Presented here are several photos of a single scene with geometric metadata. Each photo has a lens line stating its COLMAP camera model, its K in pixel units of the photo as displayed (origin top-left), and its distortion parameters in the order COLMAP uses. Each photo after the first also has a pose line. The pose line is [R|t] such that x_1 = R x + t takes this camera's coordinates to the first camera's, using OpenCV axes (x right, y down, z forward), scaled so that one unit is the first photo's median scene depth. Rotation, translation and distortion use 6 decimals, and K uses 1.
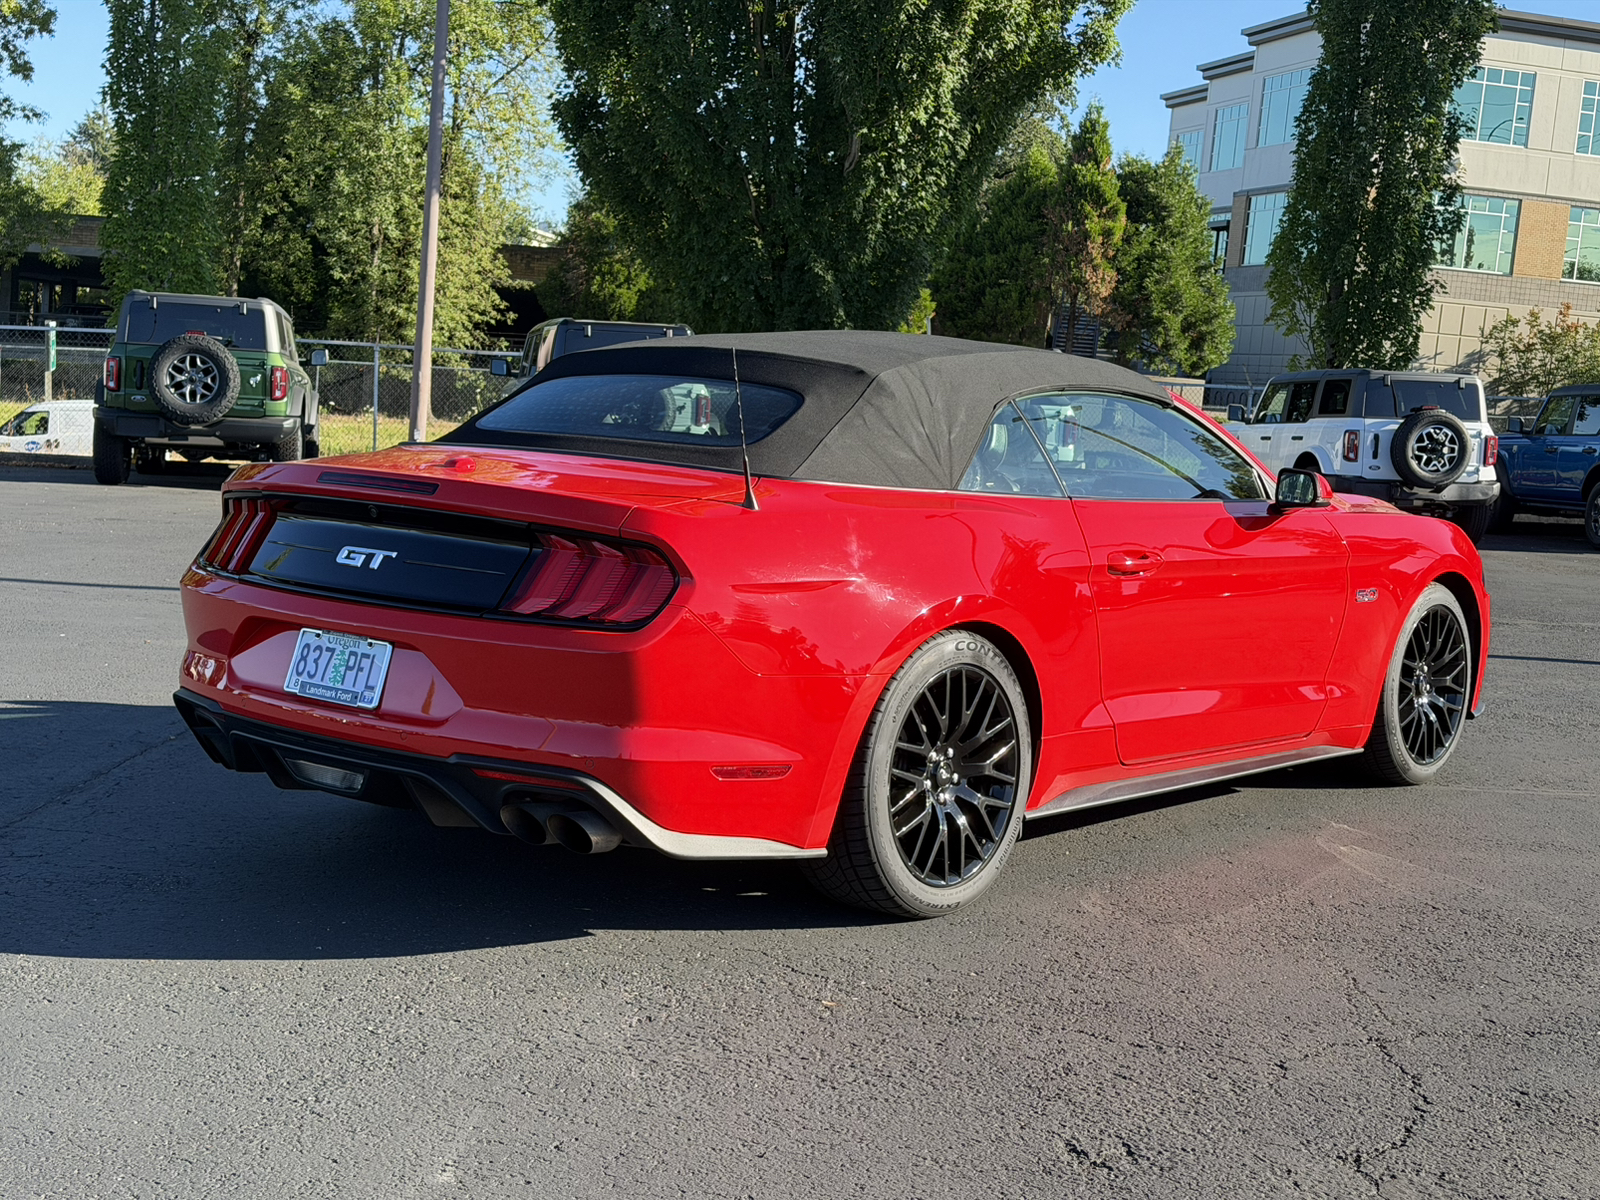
lens RADIAL K [[2173.9, 0, 800.0], [0, 2173.9, 600.0], [0, 0, 1]] dist [0.188553, -0.432518]
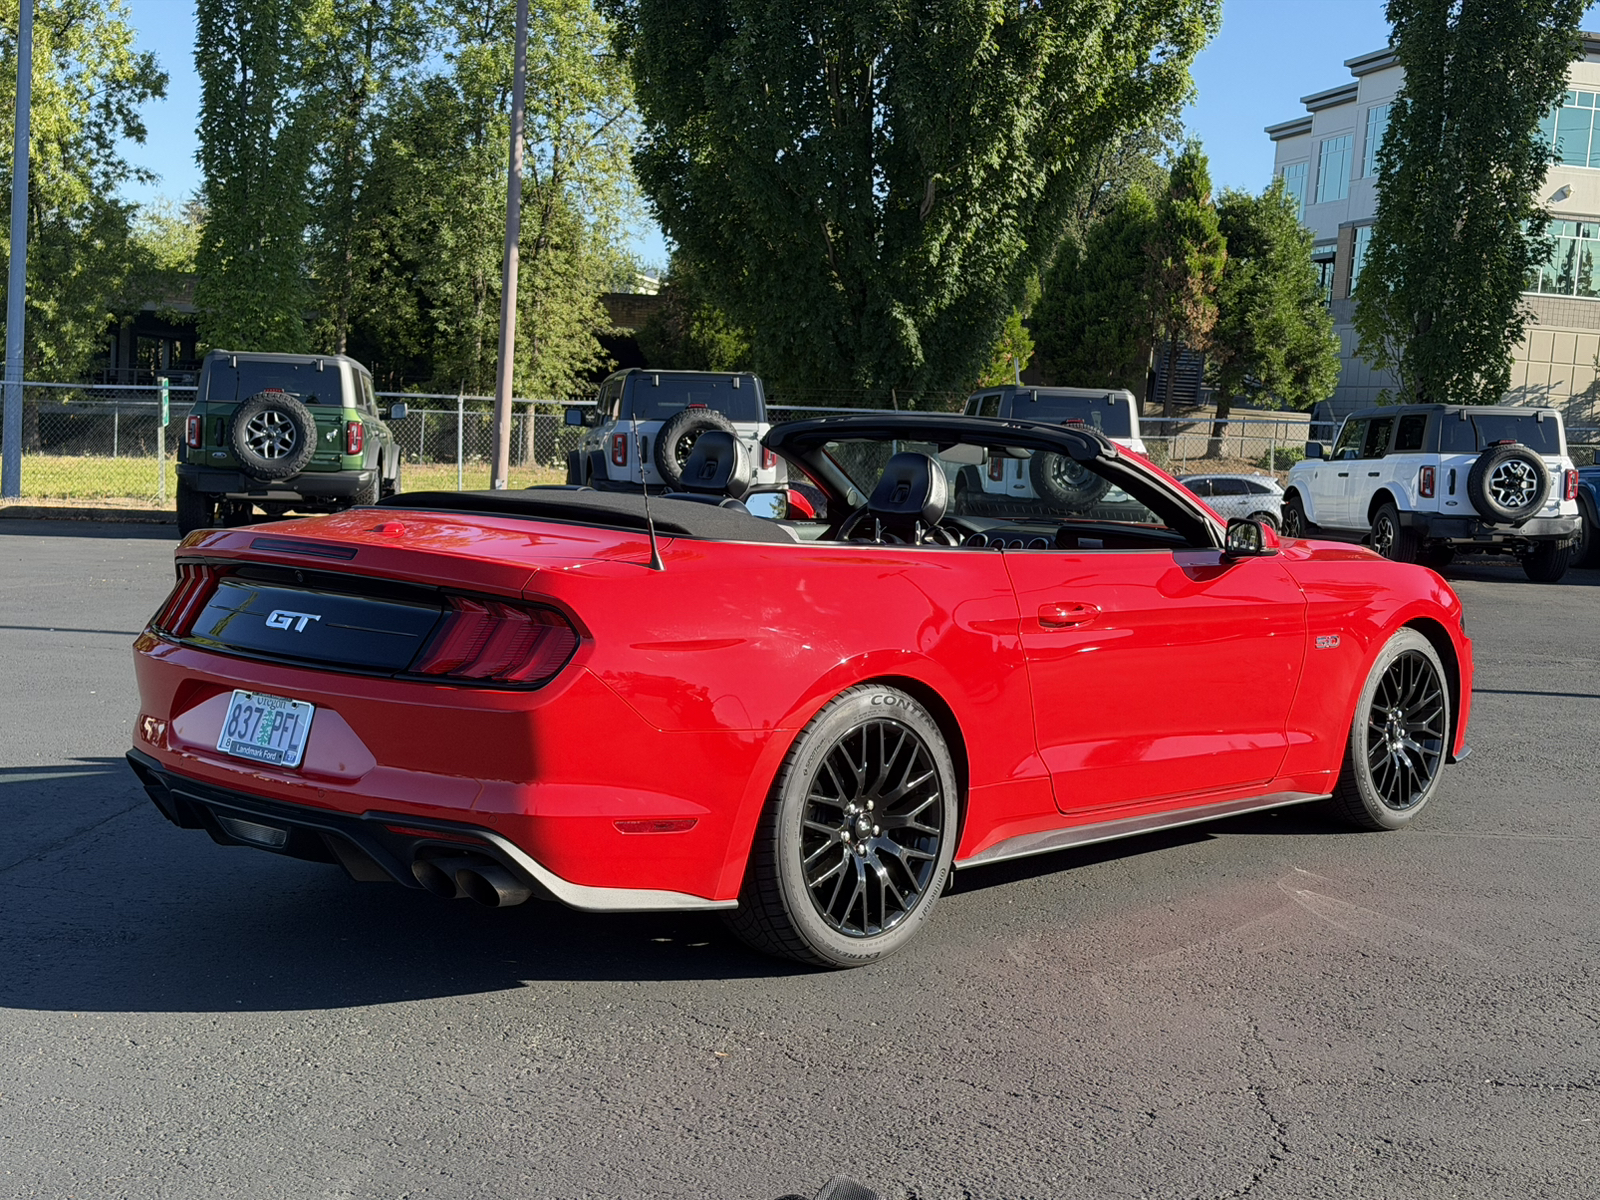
lens RADIAL K [[2173.9, 0, 800.0], [0, 2173.9, 600.0], [0, 0, 1]] dist [0.188553, -0.432518]
pose [[0.998499, -0.012389, -0.053359, 0.020925], [0.011413, 0.999763, -0.018551, -0.001587], [0.053576, 0.017914, 0.998403, -0.004690]]
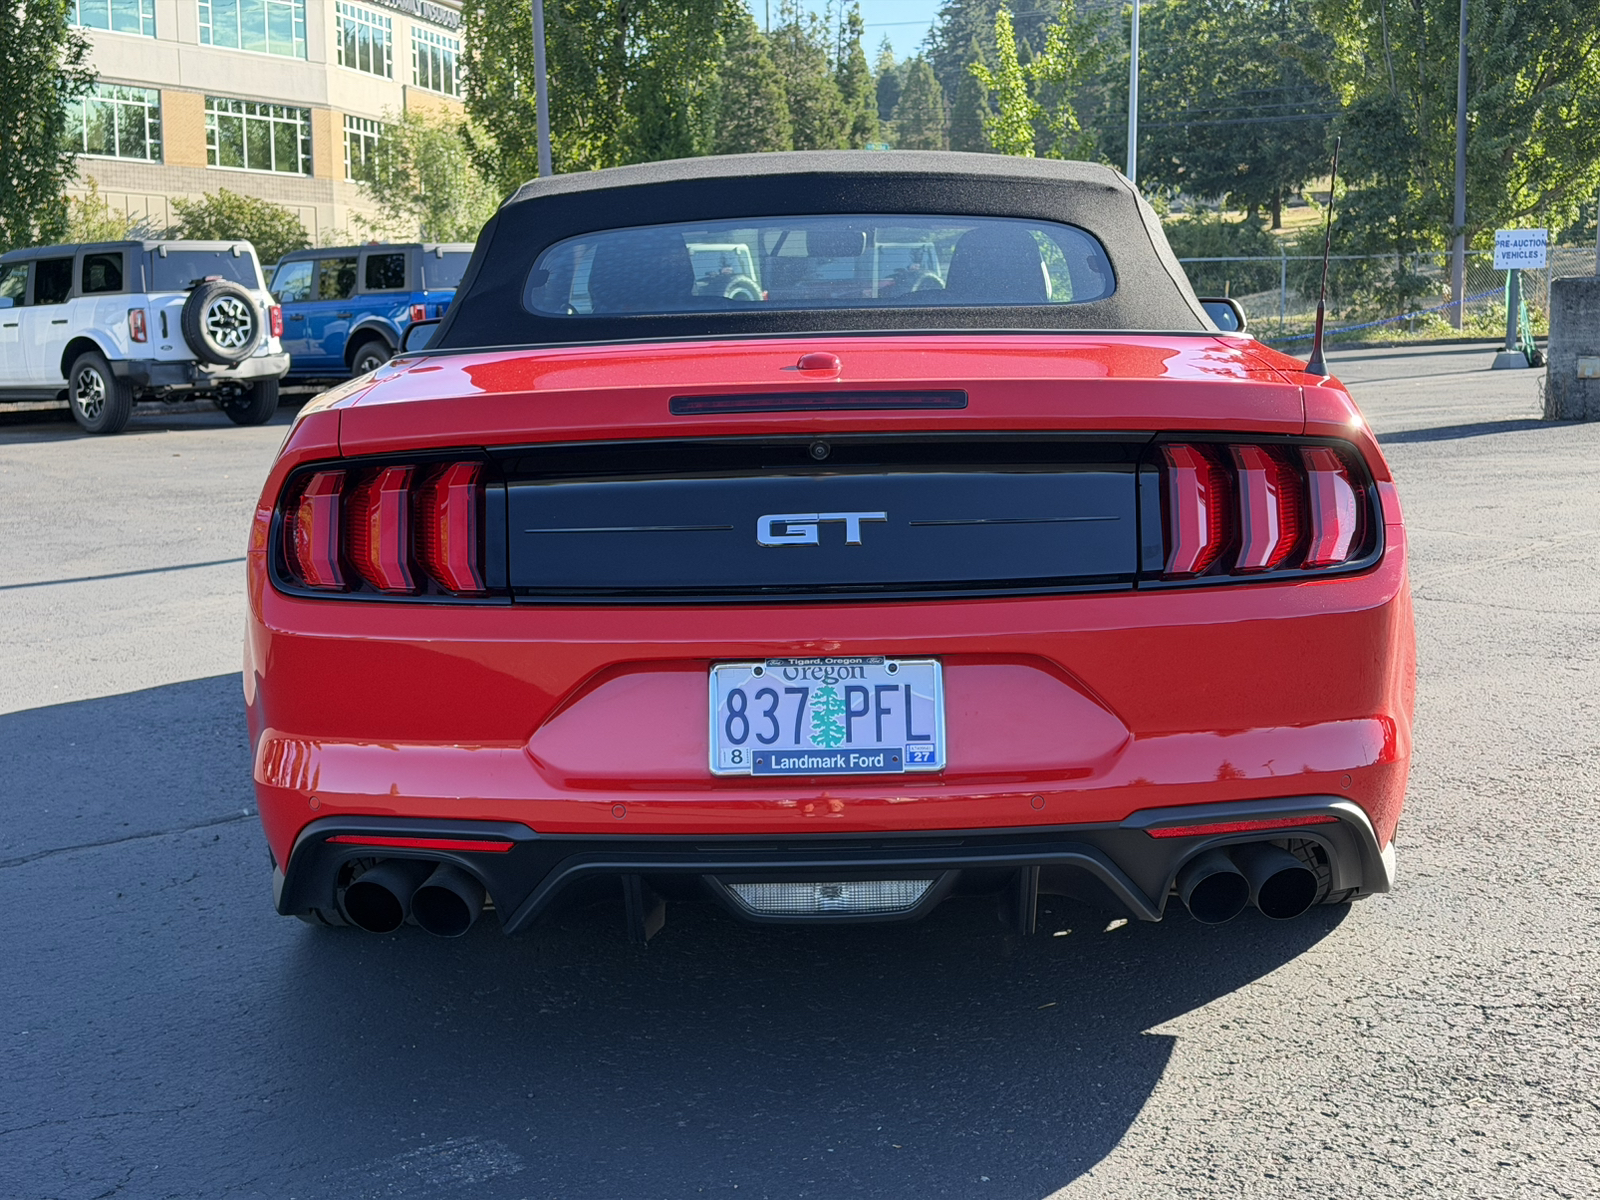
lens RADIAL K [[2173.9, 0, 800.0], [0, 2173.9, 600.0], [0, 0, 1]] dist [0.188553, -0.432518]
pose [[0.767104, -0.157199, 0.621965, -0.125167], [0.123621, 0.987564, 0.097135, -0.012717], [-0.629499, 0.002375, 0.776997, 0.117821]]
